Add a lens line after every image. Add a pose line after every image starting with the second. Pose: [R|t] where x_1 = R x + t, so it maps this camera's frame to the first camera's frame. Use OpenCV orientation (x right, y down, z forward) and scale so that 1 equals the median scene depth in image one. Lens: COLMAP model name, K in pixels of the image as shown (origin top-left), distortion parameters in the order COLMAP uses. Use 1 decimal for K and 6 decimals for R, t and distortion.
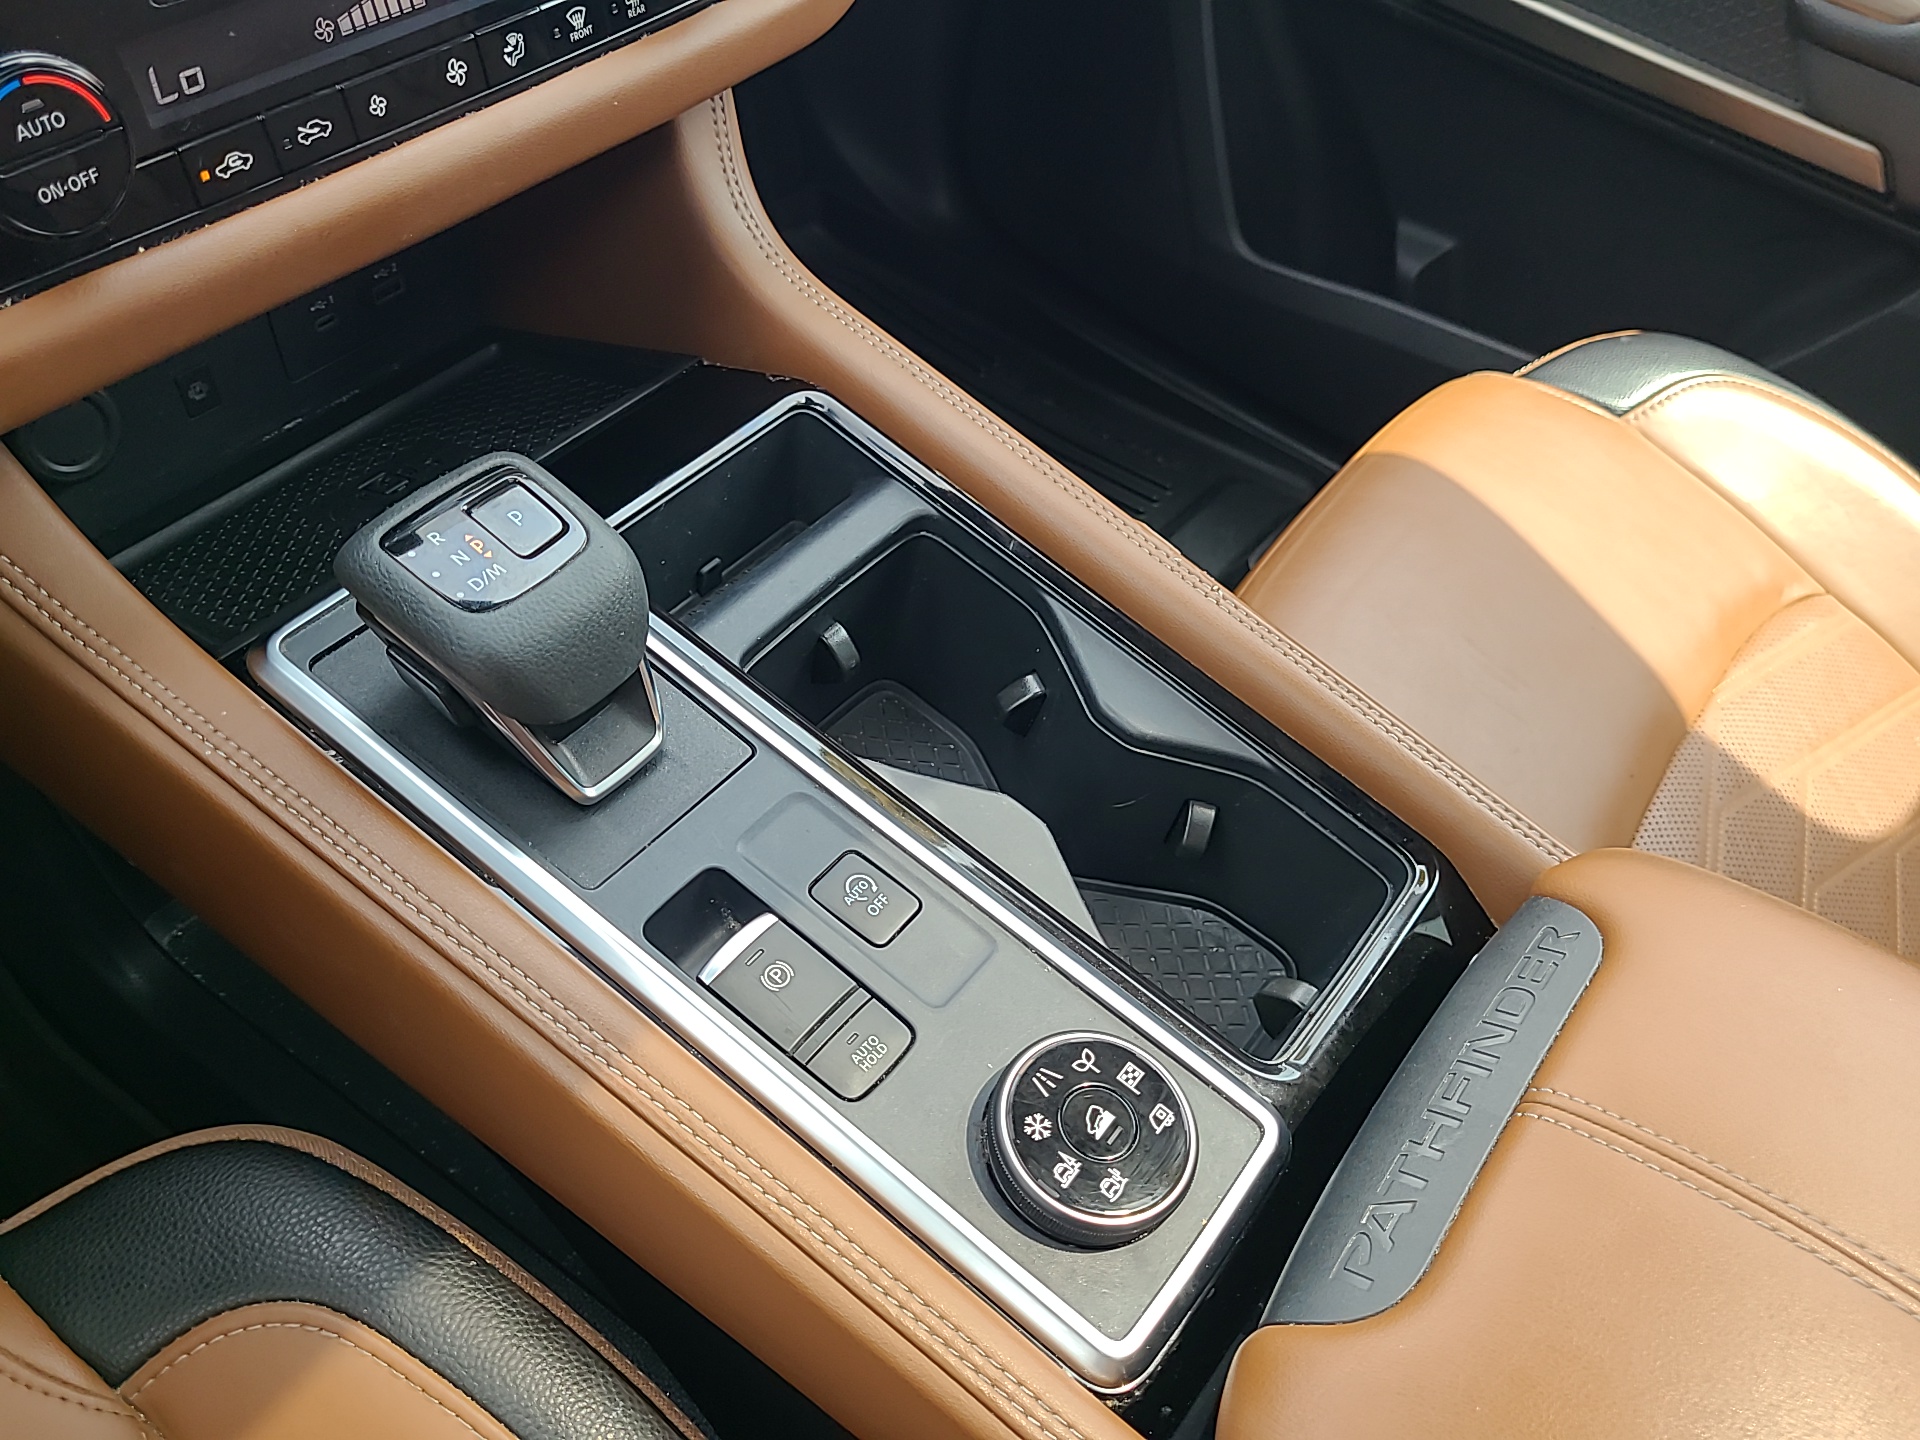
lens RADIAL K [[1608.7, 0, 954.8], [0, 1608.7, 724.0], [0, 0, 1]] dist [-0.009267, 0.000808]
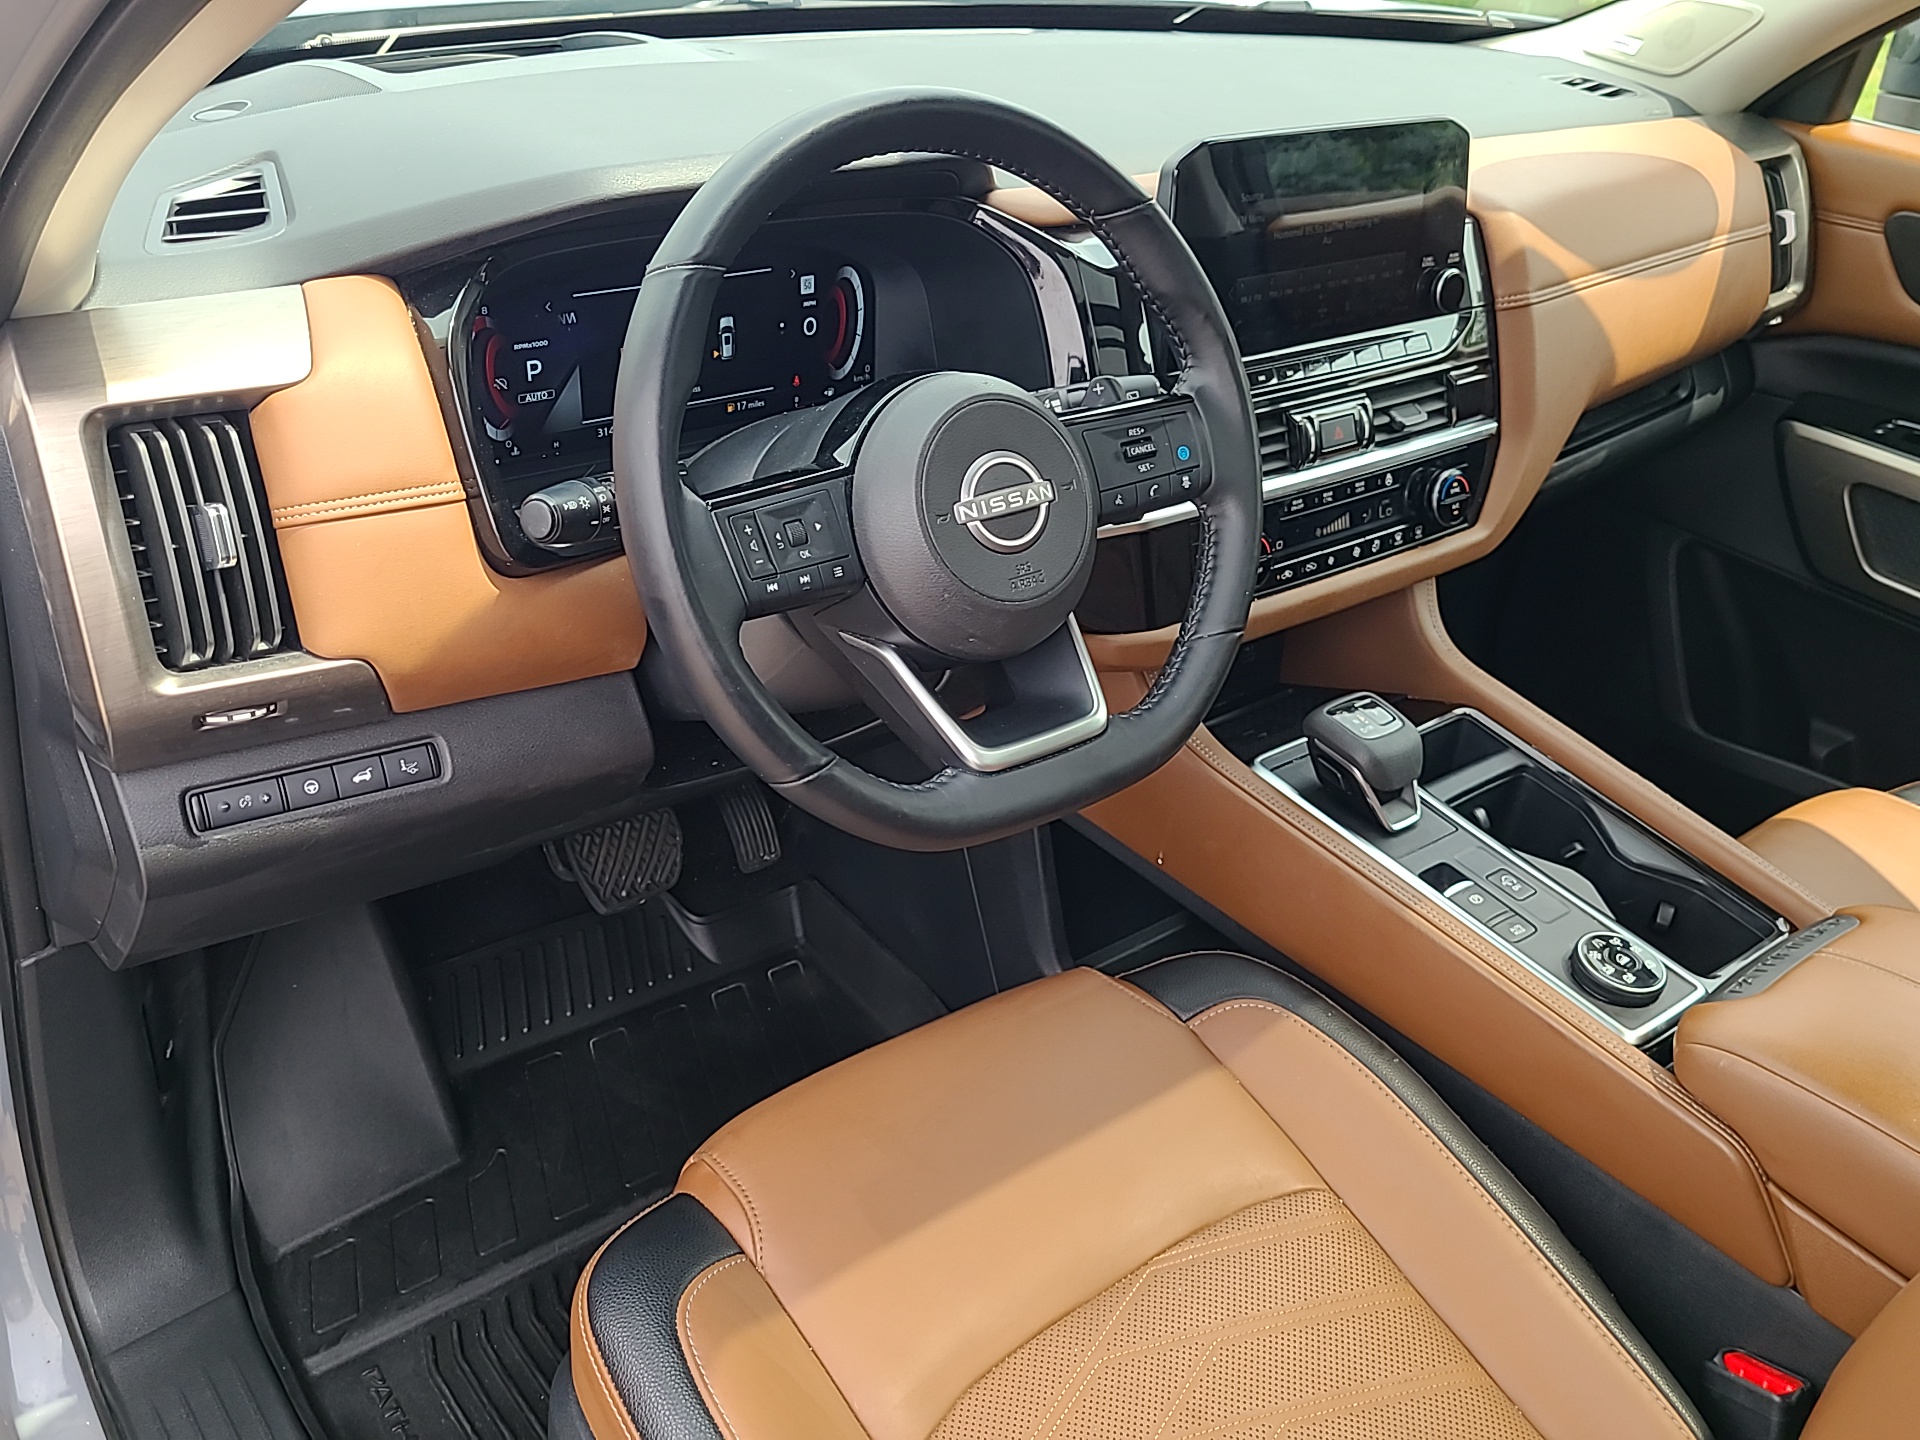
lens RADIAL K [[1670.6, 0, 941.0], [0, 1670.6, 719.9], [0, 0, 1]] dist [0.011518, 0.021510]
pose [[0.963962, 0.080743, -0.253492, -0.258167], [-0.162352, 0.933376, -0.320079, 0.798505], [0.210759, 0.349699, 0.912848, -1.463892]]
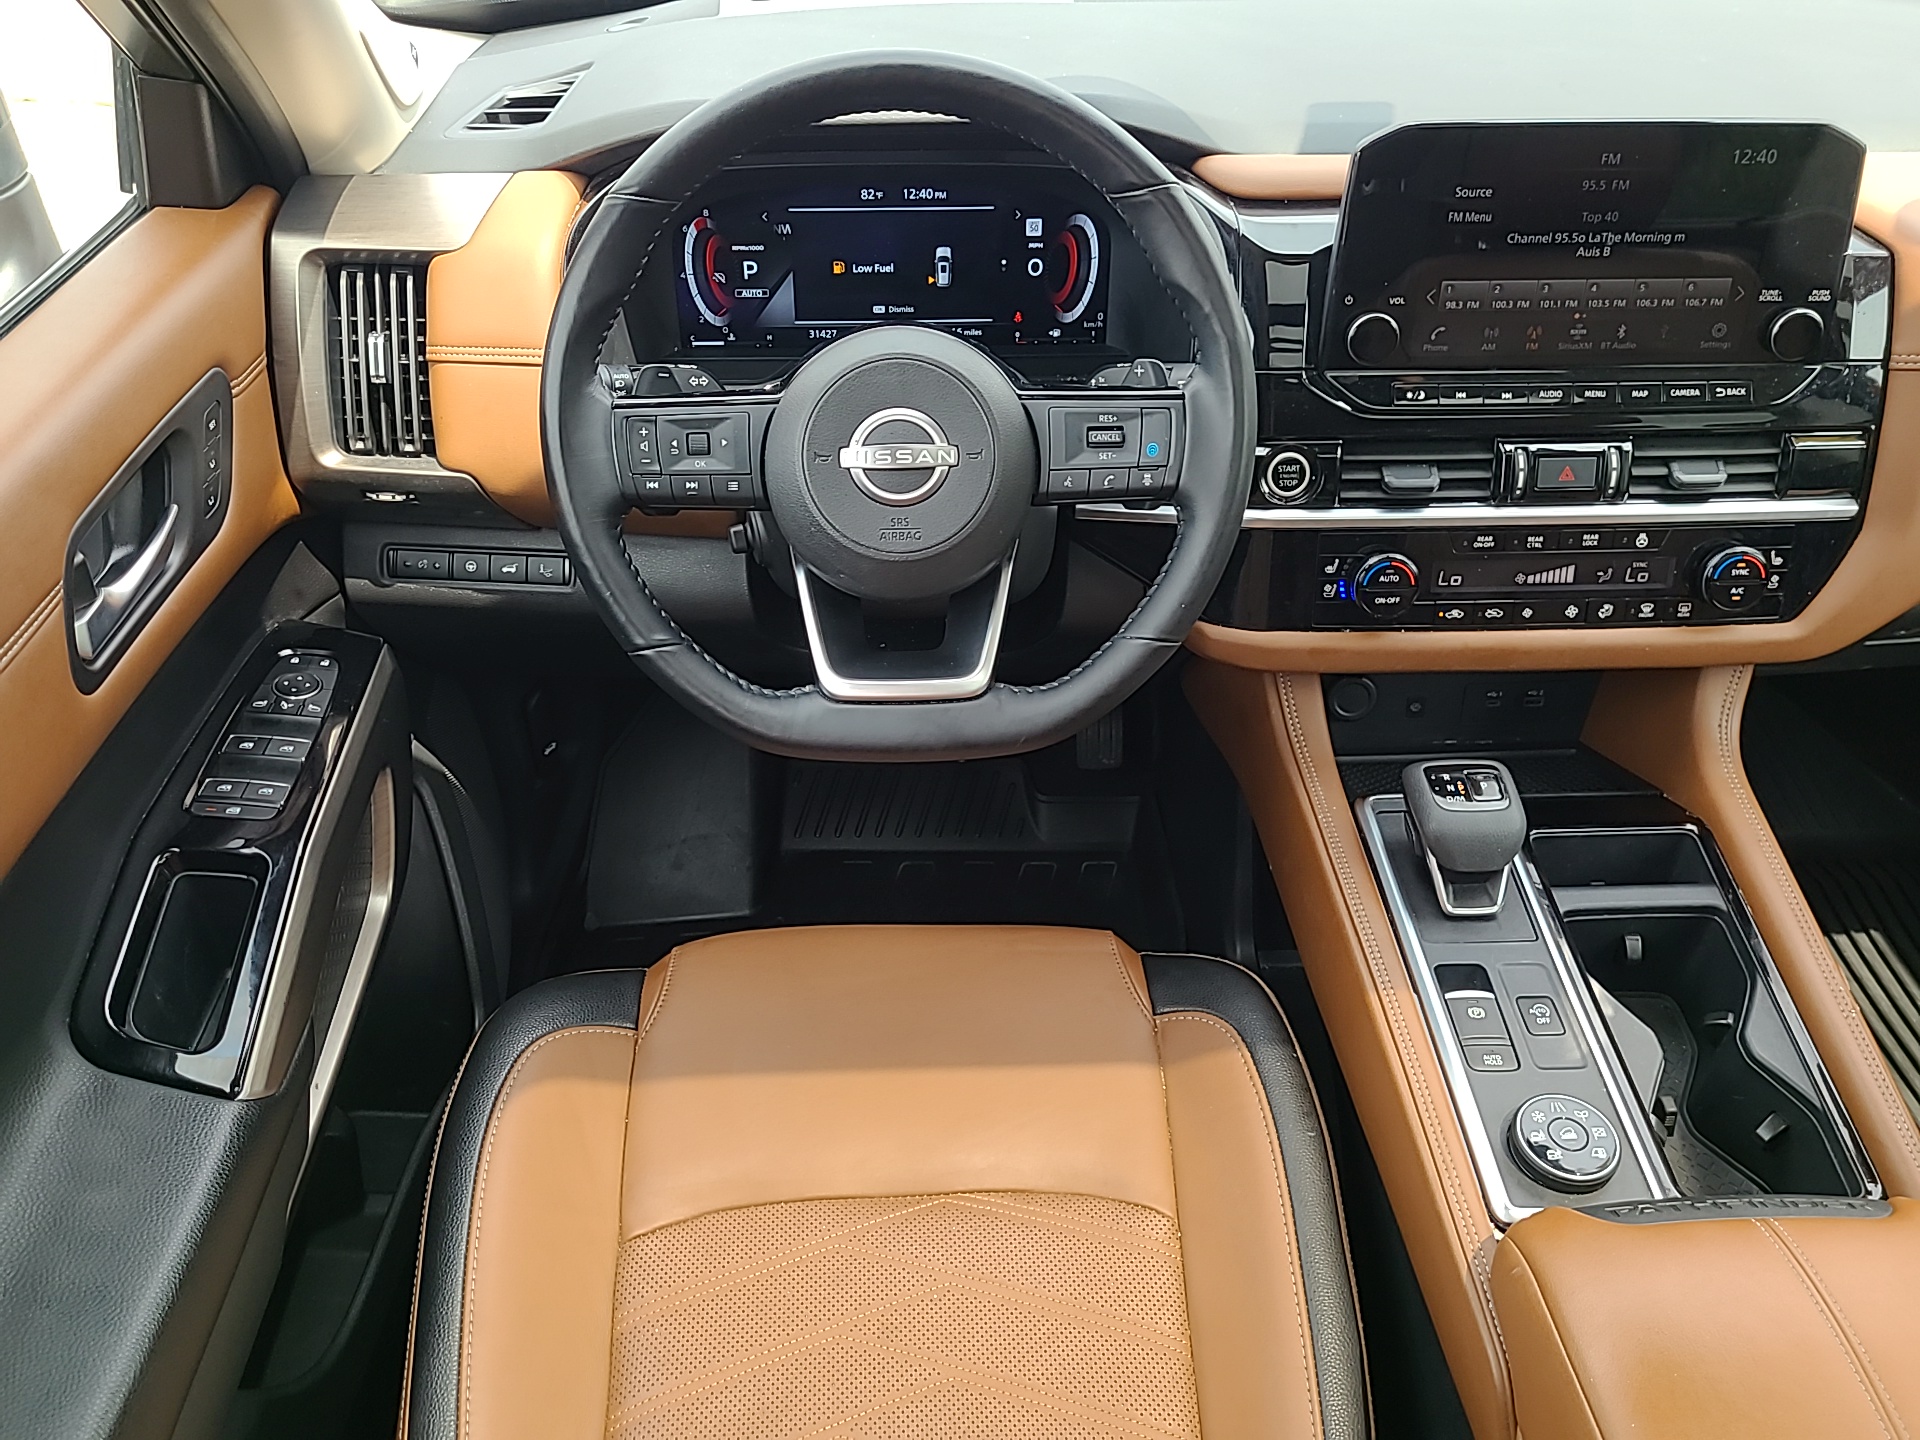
lens RADIAL K [[1588.3, 0, 947.1], [0, 1588.3, 733.7], [0, 0, 1]] dist [0.034142, -0.028686]
pose [[0.623044, 0.358601, -0.695142, 0.760070], [-0.535347, 0.843448, -0.044715, 0.302511], [0.570281, 0.400002, 0.717481, -1.027364]]
